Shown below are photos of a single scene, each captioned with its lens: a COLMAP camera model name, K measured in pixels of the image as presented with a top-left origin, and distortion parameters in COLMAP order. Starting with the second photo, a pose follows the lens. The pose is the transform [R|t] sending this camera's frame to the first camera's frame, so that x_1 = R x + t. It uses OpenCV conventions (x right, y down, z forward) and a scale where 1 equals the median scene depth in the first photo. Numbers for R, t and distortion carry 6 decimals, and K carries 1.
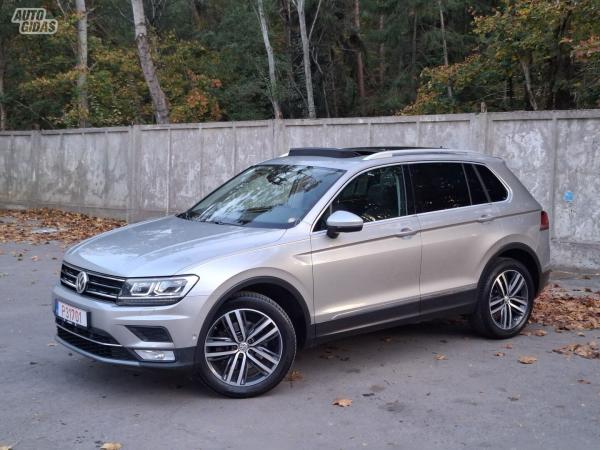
lens RADIAL K [[842.8, 0, 308.2], [0, 842.8, 226.7], [0, 0, 1]] dist [0.209838, -0.499204]
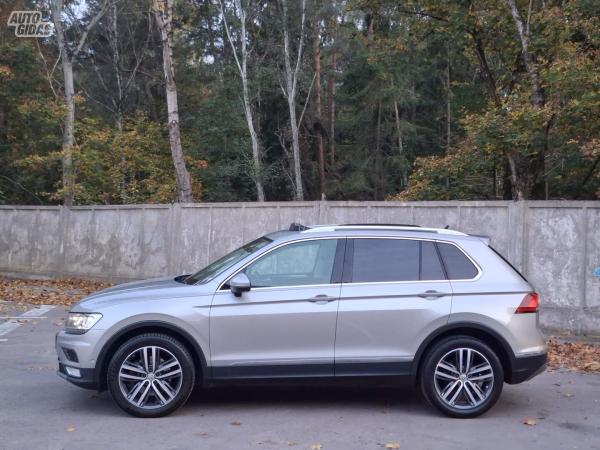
lens RADIAL K [[842.8, 0, 308.2], [0, 842.8, 226.7], [0, 0, 1]] dist [0.209838, -0.499204]
pose [[0.995036, 0.021147, 0.097247, -0.136239], [-0.011984, 0.995514, -0.093854, 0.011446], [-0.098796, 0.092222, 0.990825, -0.094340]]
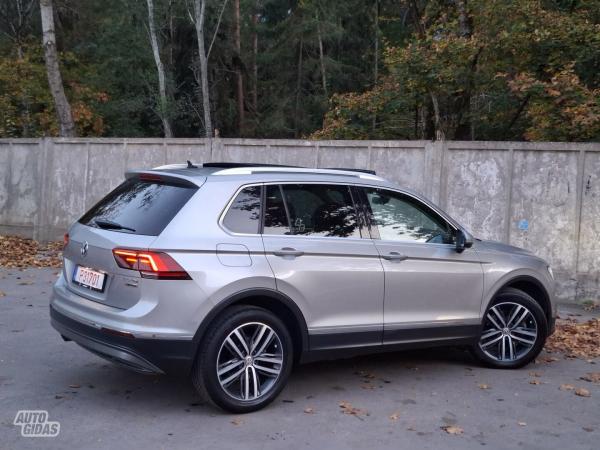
lens RADIAL K [[842.8, 0, 308.2], [0, 842.8, 226.7], [0, 0, 1]] dist [0.209838, -0.499204]
pose [[0.983545, 0.023706, 0.179099, -0.085487], [-0.018926, 0.999419, -0.028355, 0.000347], [-0.179667, 0.024498, 0.983422, 0.023475]]
